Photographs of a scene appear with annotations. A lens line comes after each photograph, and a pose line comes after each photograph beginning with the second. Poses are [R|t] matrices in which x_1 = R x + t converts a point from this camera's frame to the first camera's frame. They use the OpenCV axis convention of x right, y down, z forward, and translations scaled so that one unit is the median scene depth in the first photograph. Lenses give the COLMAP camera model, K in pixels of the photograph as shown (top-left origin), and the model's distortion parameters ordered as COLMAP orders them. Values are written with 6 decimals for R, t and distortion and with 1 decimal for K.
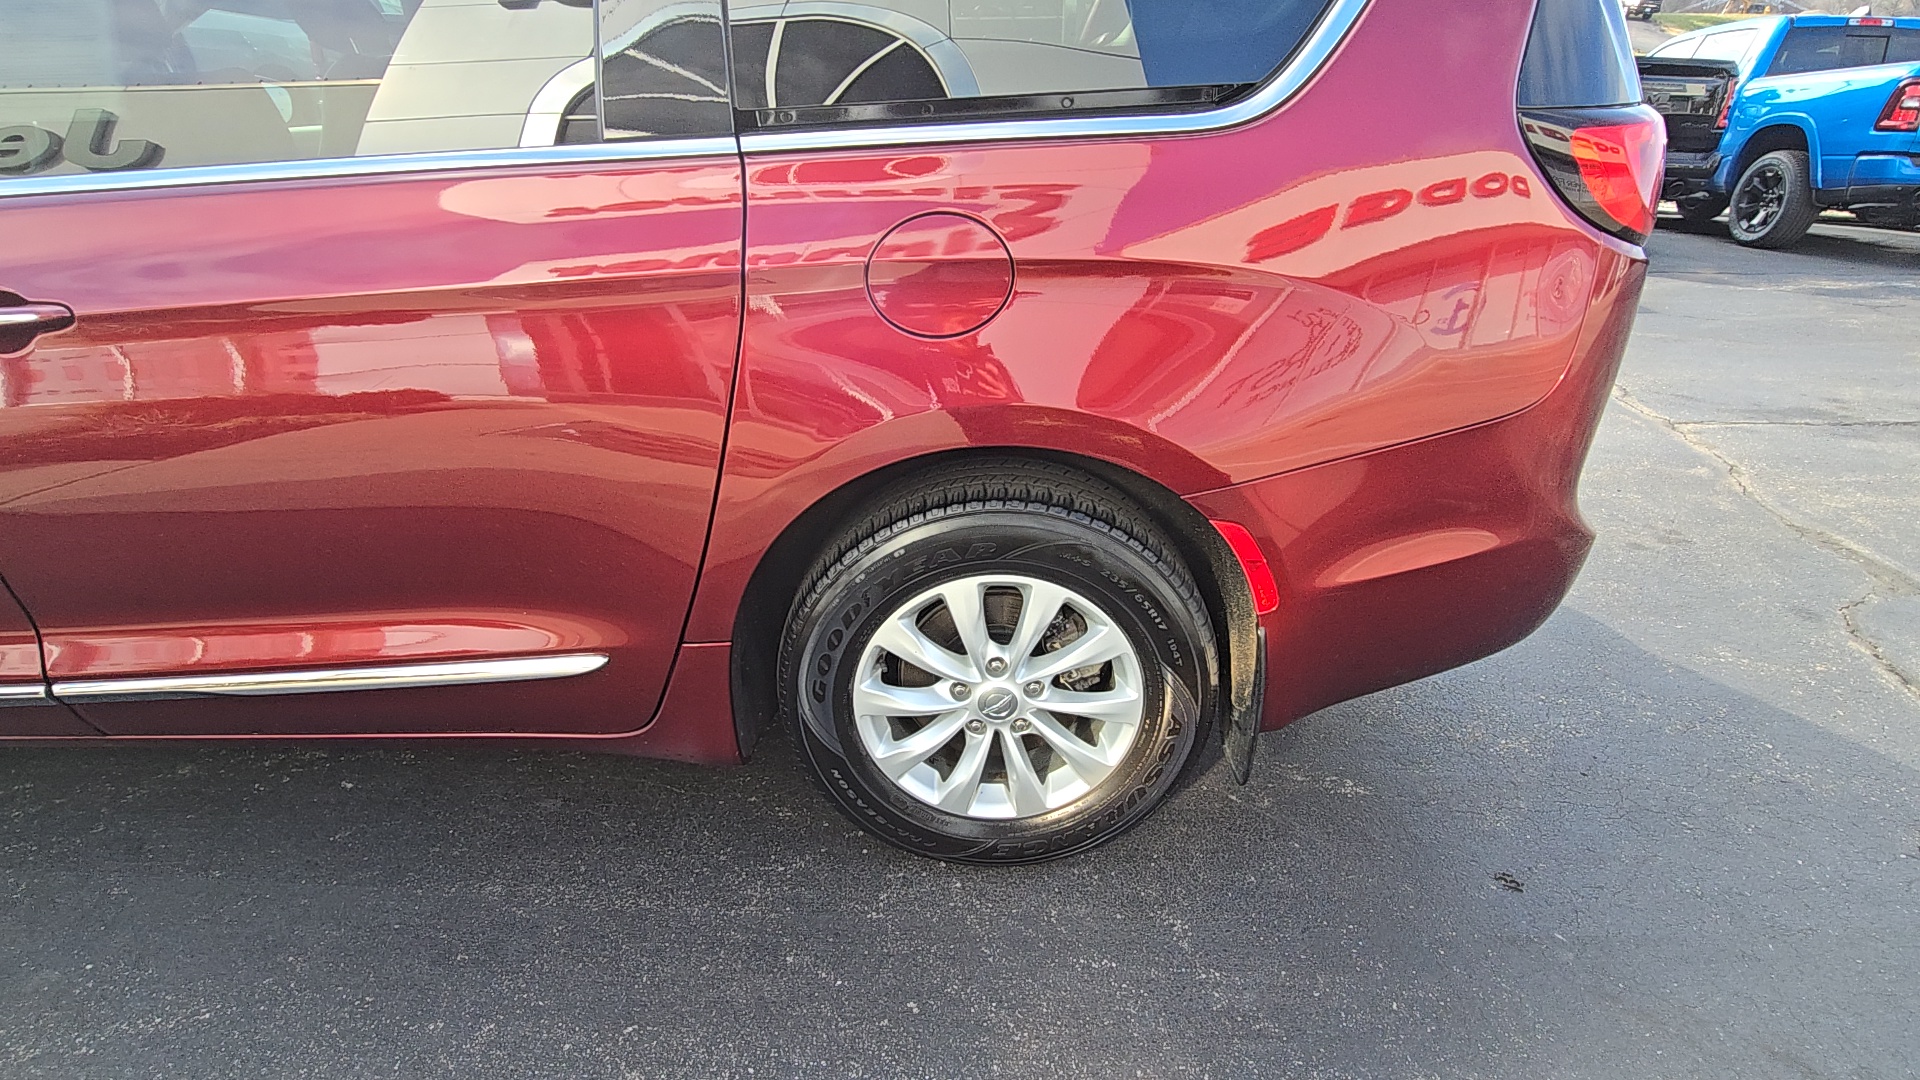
lens RADIAL K [[977.4, 0, 953.2], [0, 977.4, 548.1], [0, 0, 1]] dist [0.001679, -0.001195]
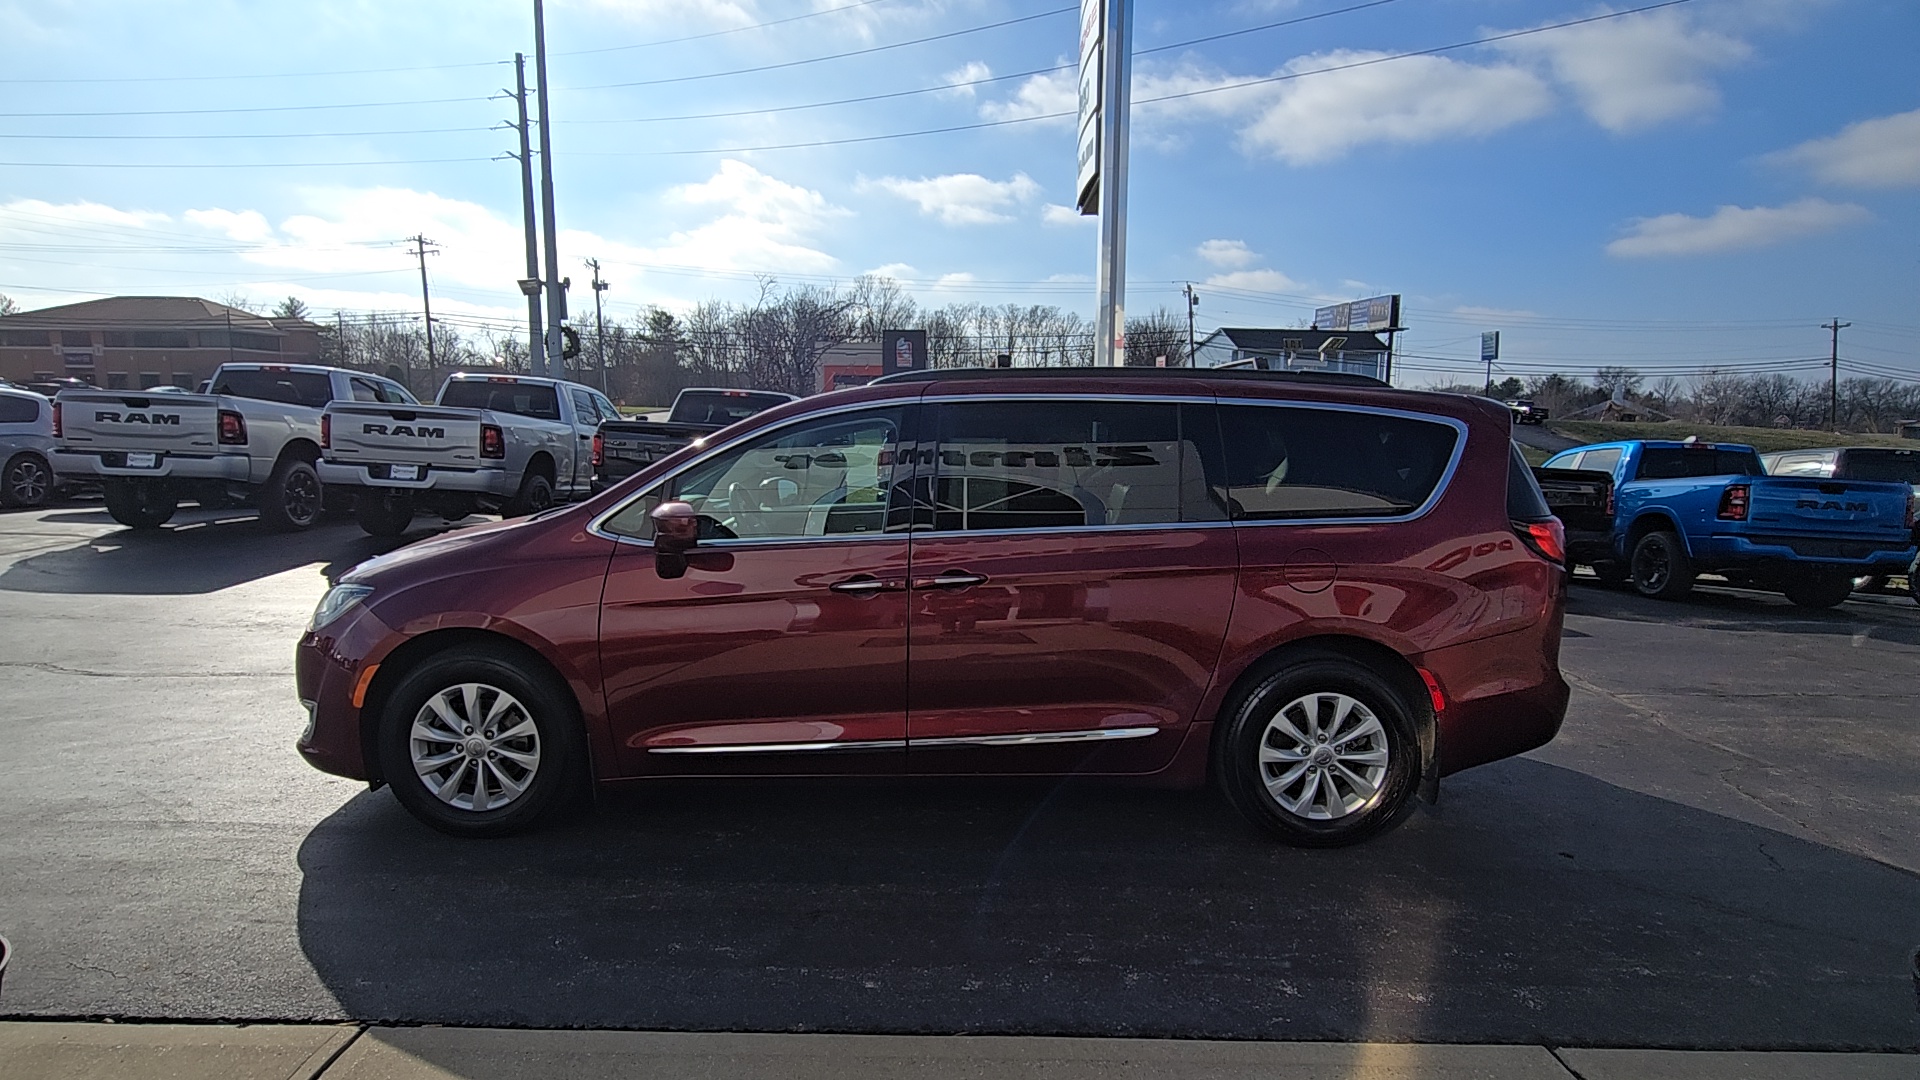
lens RADIAL K [[977.4, 0, 953.2], [0, 977.4, 548.1], [0, 0, 1]] dist [0.001679, -0.001195]
pose [[0.999565, 0.016418, 0.024514, -0.813515], [-0.006862, 0.937459, -0.348029, 0.467203], [-0.028695, 0.347709, 0.937163, -1.165511]]
